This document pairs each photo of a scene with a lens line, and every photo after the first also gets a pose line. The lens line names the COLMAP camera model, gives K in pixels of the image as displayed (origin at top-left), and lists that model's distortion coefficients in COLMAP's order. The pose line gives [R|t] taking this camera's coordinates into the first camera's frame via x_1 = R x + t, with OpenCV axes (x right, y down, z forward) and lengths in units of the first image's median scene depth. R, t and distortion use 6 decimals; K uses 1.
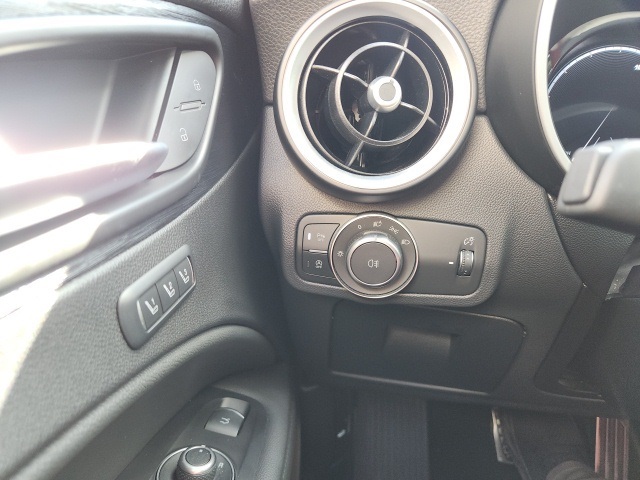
lens RADIAL K [[428.6, 0, 320.0], [0, 428.6, 240.2], [0, 0, 1]] dist [0.065348, -0.052574]
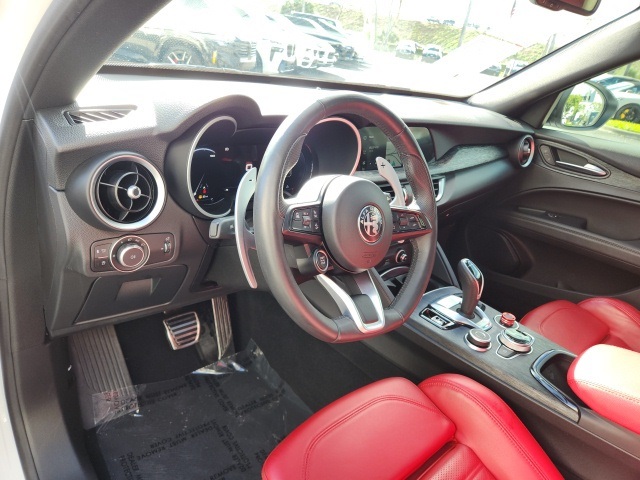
lens RADIAL K [[428.6, 0, 321.0], [0, 428.6, 239.0], [0, 0, 1]] dist [0.065348, -0.052574]
pose [[0.608071, -0.218481, 0.763227, -1.157486], [0.092514, 0.974336, 0.205206, -0.483151], [-0.788474, -0.054171, 0.612678, -1.401211]]
